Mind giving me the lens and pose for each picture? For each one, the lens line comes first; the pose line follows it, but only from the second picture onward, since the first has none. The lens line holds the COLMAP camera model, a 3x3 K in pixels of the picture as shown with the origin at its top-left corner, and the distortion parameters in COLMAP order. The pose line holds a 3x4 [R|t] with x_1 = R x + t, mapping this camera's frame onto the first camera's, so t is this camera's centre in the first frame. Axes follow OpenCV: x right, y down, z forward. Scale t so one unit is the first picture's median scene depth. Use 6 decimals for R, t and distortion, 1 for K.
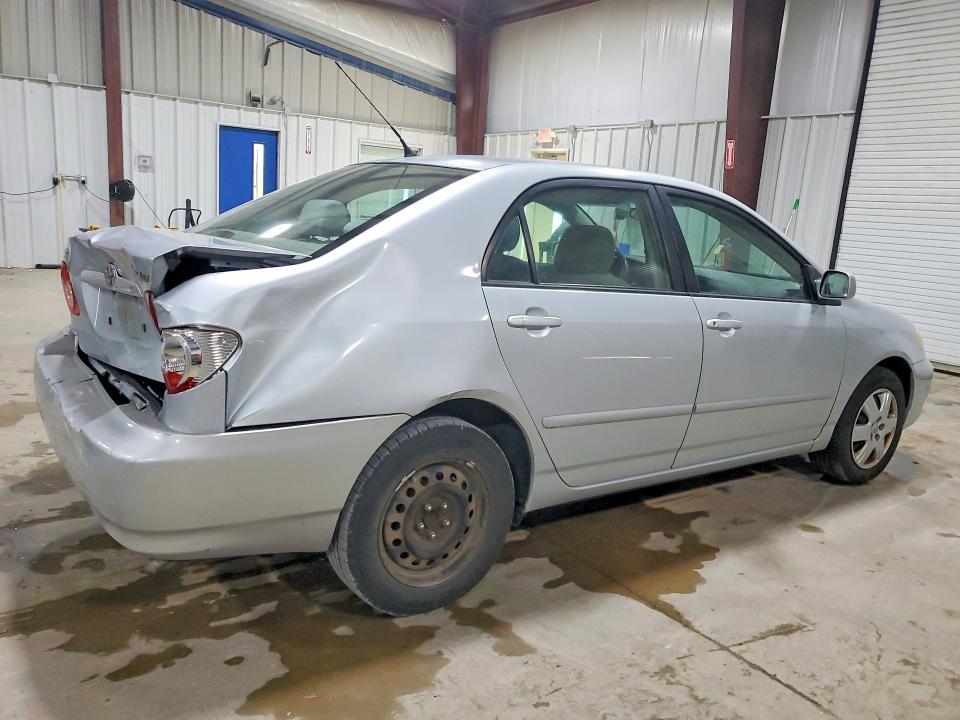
lens RADIAL K [[732.9, 0, 481.8], [0, 732.9, 354.2], [0, 0, 1]] dist [0.010593, 0.012387]
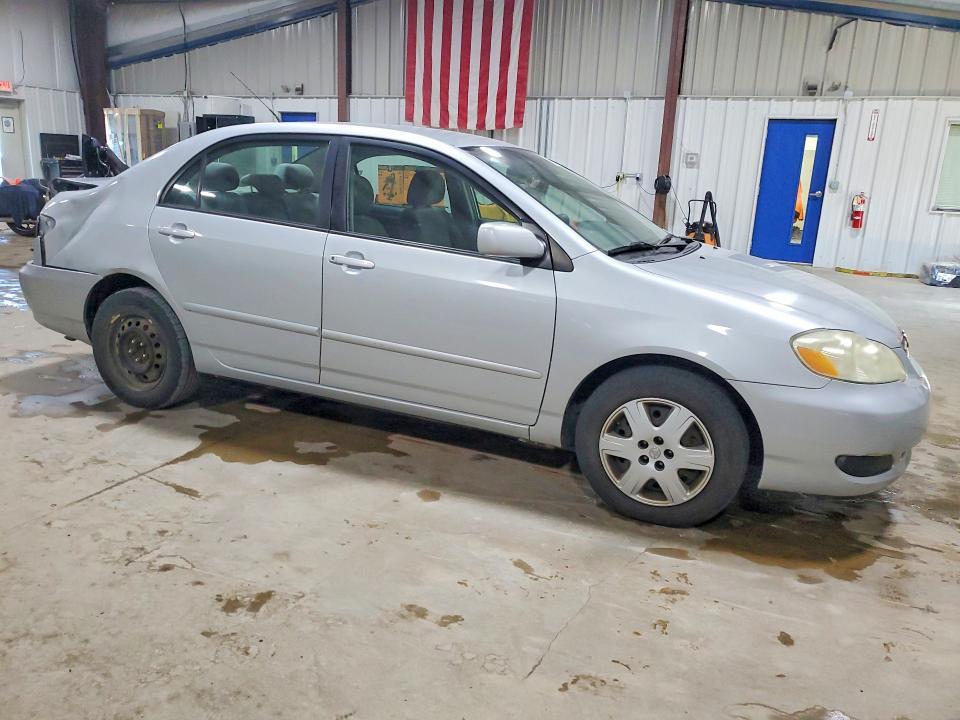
lens RADIAL K [[732.9, 0, 482.8], [0, 732.9, 367.2], [0, 0, 1]] dist [0.010593, 0.012387]
pose [[0.534351, 0.182836, -0.825252, 1.184522], [-0.179334, 0.978621, 0.100696, -0.027438], [0.826020, 0.094188, 0.555716, 0.509589]]
